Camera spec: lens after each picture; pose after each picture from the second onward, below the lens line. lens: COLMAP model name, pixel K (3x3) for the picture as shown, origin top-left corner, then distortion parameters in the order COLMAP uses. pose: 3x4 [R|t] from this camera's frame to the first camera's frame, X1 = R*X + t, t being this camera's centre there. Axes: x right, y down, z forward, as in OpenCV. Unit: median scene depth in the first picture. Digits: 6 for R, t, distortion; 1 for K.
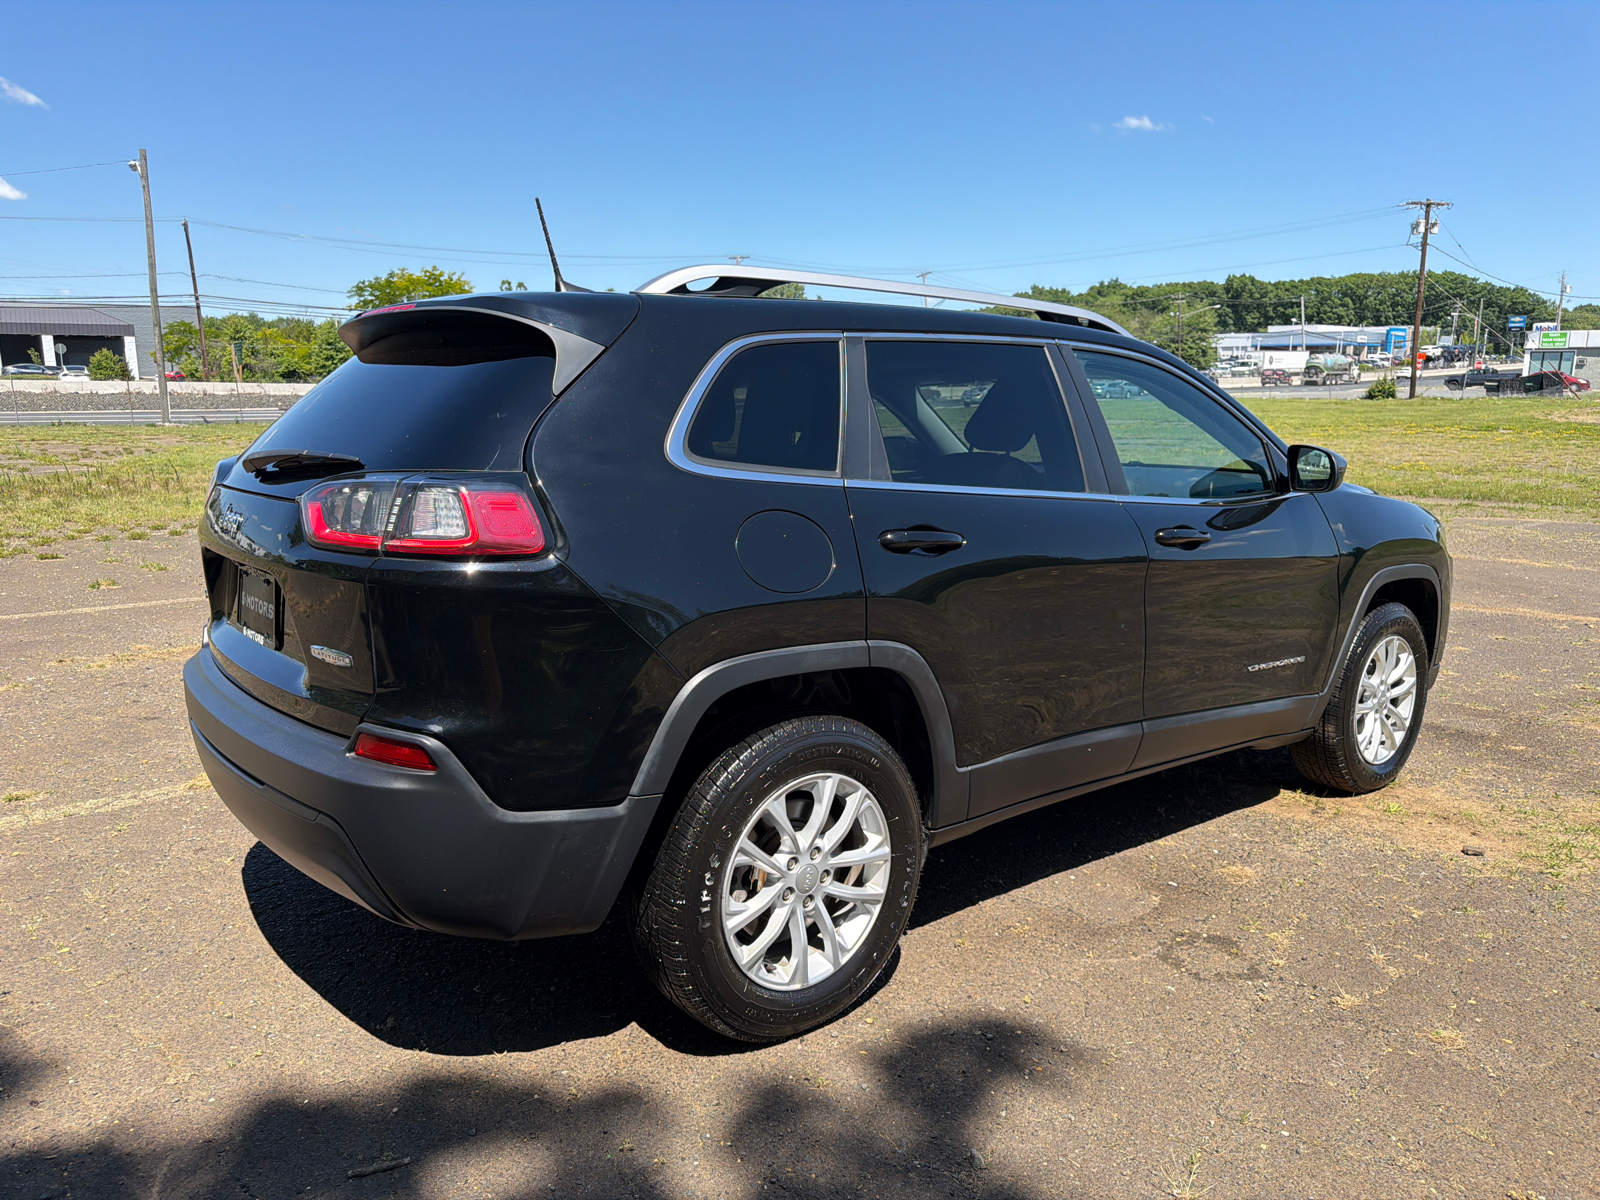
lens RADIAL K [[1165.2, 0, 827.9], [0, 1165.2, 605.9], [0, 0, 1]] dist [0.008375, 0.002480]
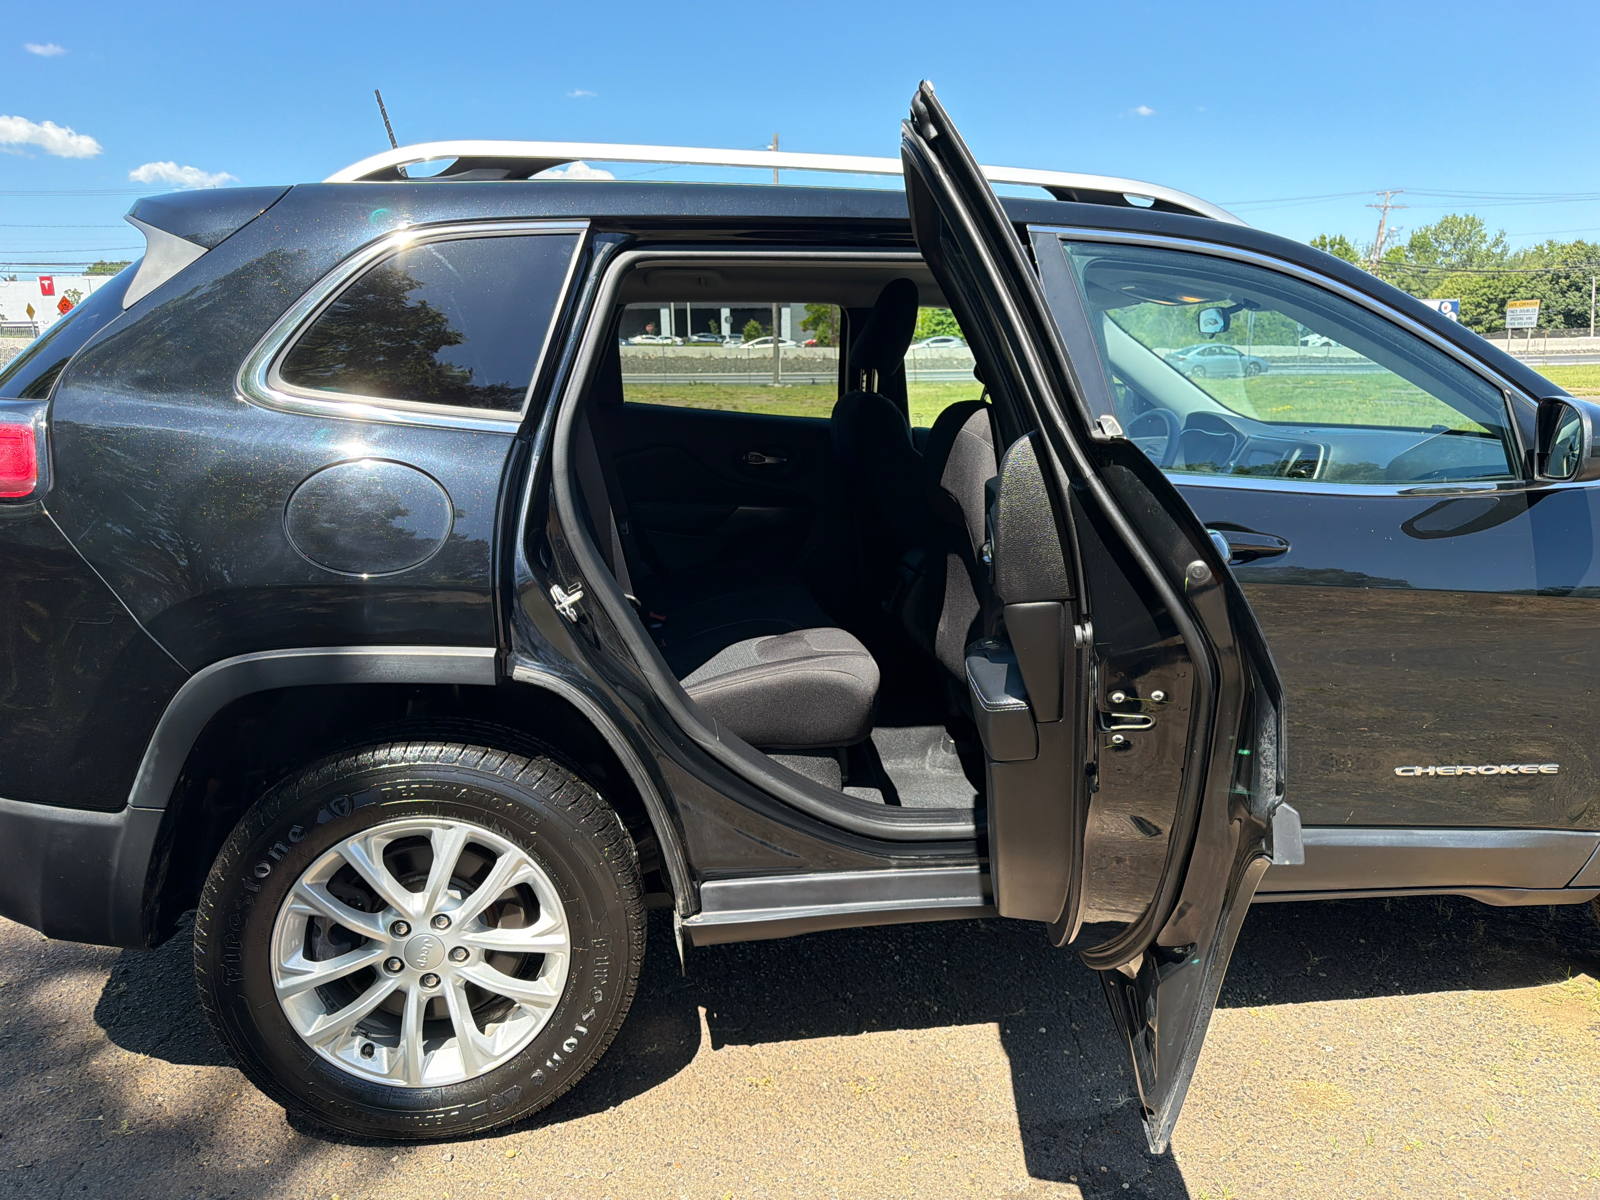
lens RADIAL K [[1151.3, 0, 802.0], [0, 1151.3, 603.5], [0, 0, 1]] dist [0.032331, -0.037952]
pose [[0.858652, 0.101599, -0.502388, 0.517157], [-0.085777, 0.994818, 0.054580, -0.049644], [0.505330, -0.003772, 0.862918, 0.454147]]
